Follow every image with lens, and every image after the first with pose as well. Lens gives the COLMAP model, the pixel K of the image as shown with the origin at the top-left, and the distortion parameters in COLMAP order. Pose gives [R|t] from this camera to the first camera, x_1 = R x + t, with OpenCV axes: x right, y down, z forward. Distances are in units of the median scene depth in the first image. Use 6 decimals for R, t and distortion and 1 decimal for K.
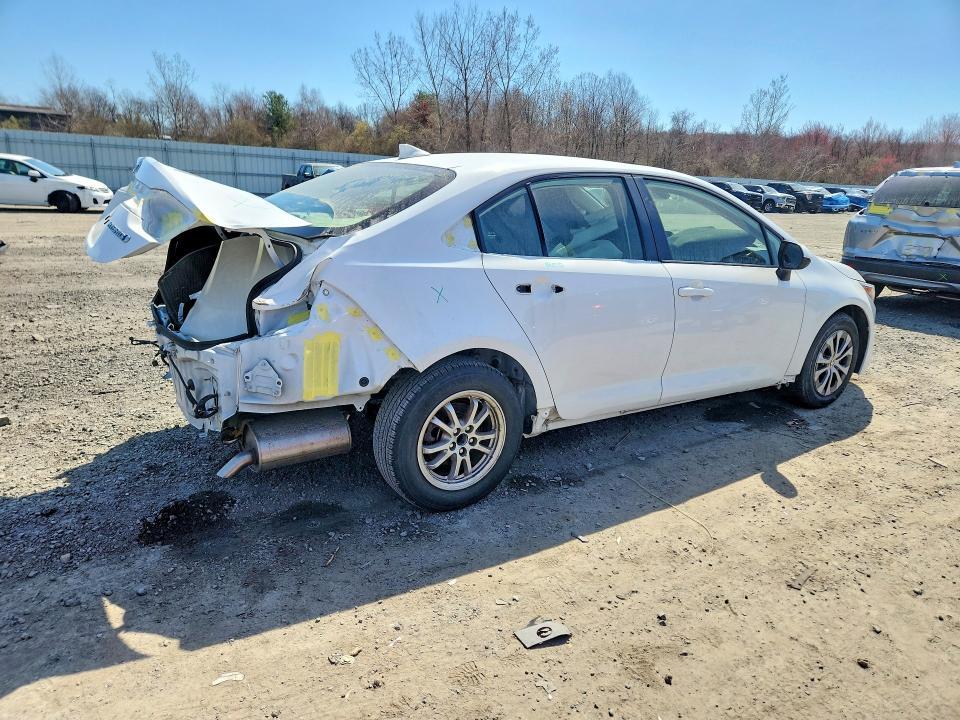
lens RADIAL K [[748.9, 0, 483.8], [0, 748.9, 361.0], [0, 0, 1]] dist [0.012987, 0.003844]
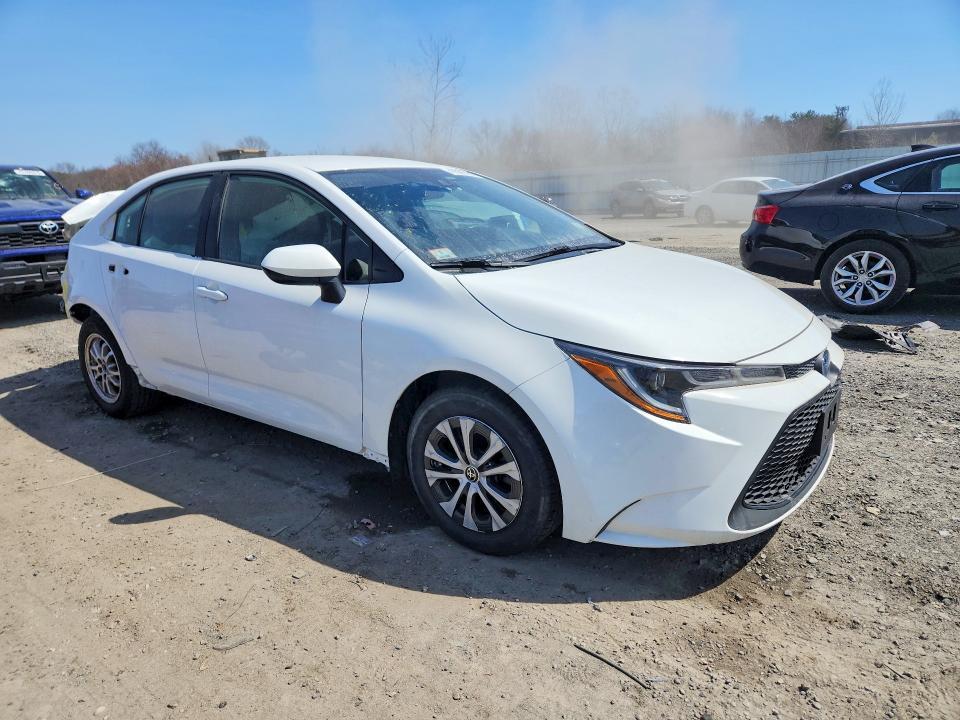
lens RADIAL K [[748.9, 0, 484.8], [0, 748.9, 356.9], [0, 0, 1]] dist [0.012987, 0.003844]
pose [[0.211727, 0.161402, -0.963909, 1.230252], [-0.193404, 0.973684, 0.120557, -0.188464], [0.958001, 0.160898, 0.237371, 1.083670]]
